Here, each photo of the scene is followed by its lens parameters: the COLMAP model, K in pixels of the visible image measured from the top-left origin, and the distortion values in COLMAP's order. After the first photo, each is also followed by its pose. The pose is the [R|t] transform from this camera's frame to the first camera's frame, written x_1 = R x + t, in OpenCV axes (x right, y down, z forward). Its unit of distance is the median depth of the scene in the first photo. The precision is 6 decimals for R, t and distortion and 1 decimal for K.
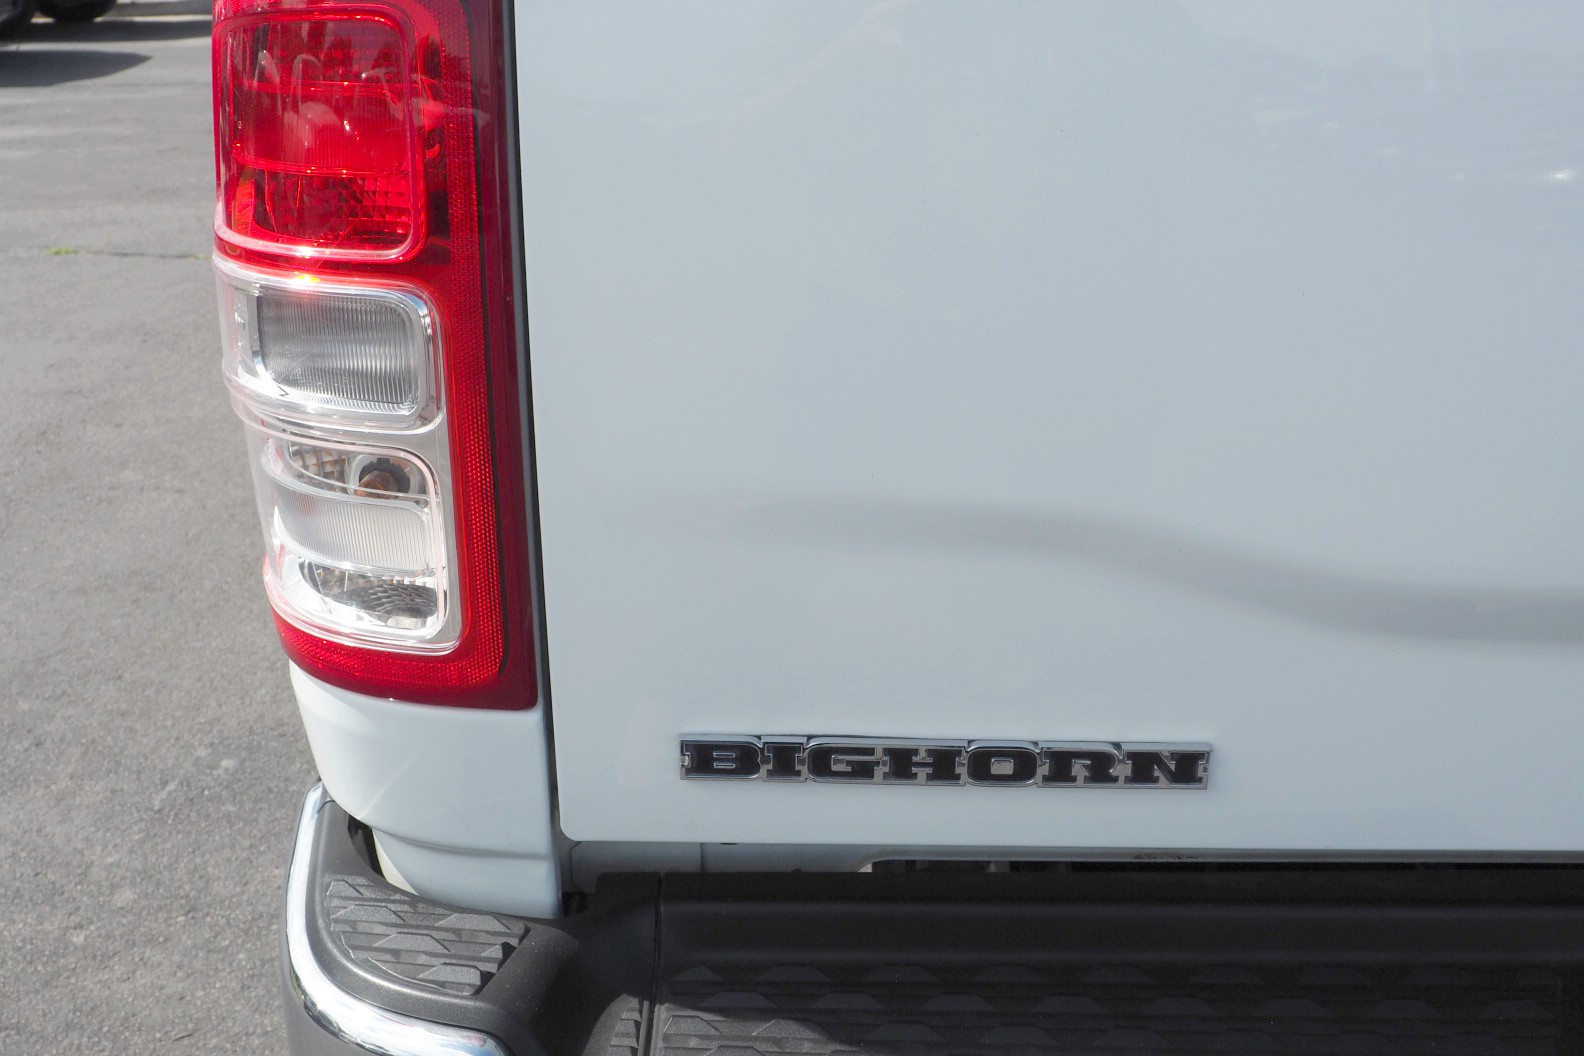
lens RADIAL K [[1903.4, 0, 787.7], [0, 1903.4, 526.5], [0, 0, 1]] dist [-0.020069, 0.000000]
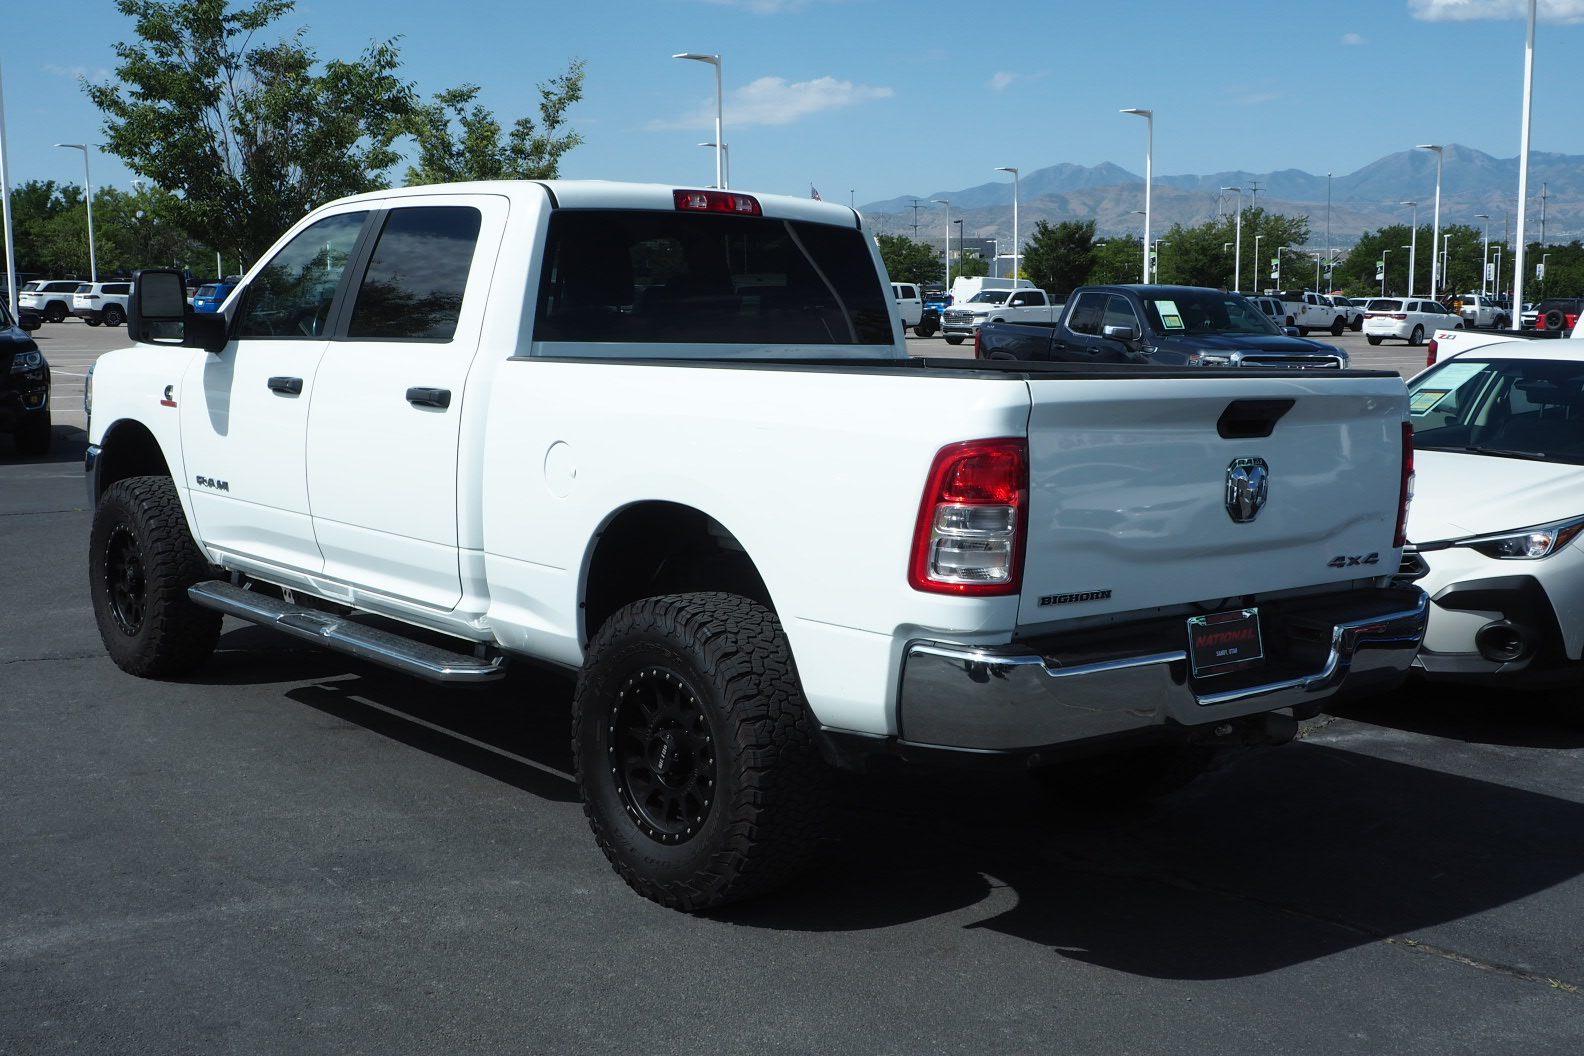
lens RADIAL K [[1785.5, 0, 791.1], [0, 1785.5, 537.7], [0, 0, 1]] dist [-0.010849, 0.000000]
pose [[0.745860, -0.062652, 0.663150, -0.729081], [0.204090, 0.969179, -0.137981, 0.095354], [-0.634066, 0.238257, 0.735659, -0.409962]]
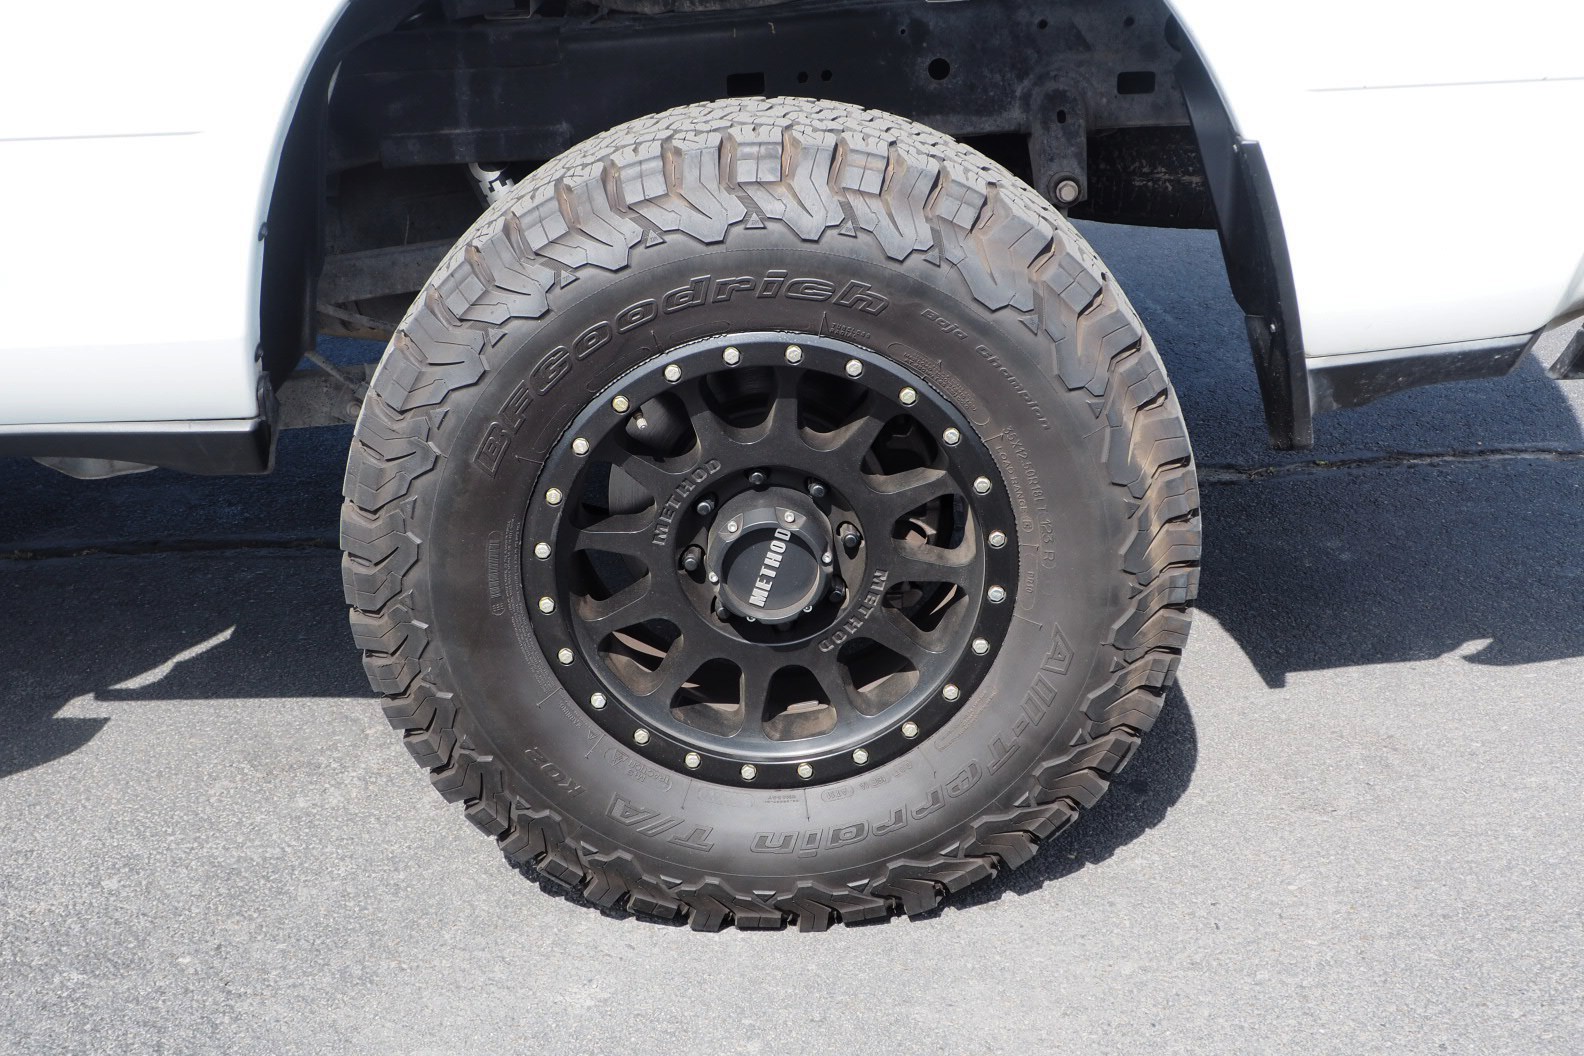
lens RADIAL K [[1899.5, 0, 789.8], [0, 1899.5, 529.0], [0, 0, 1]] dist [-0.035264, 0.000000]
pose [[-0.000099, -0.380928, 0.924605, -0.452706], [0.371394, 0.858459, 0.353716, -0.103561], [-0.928475, 0.343428, 0.141389, 0.428652]]
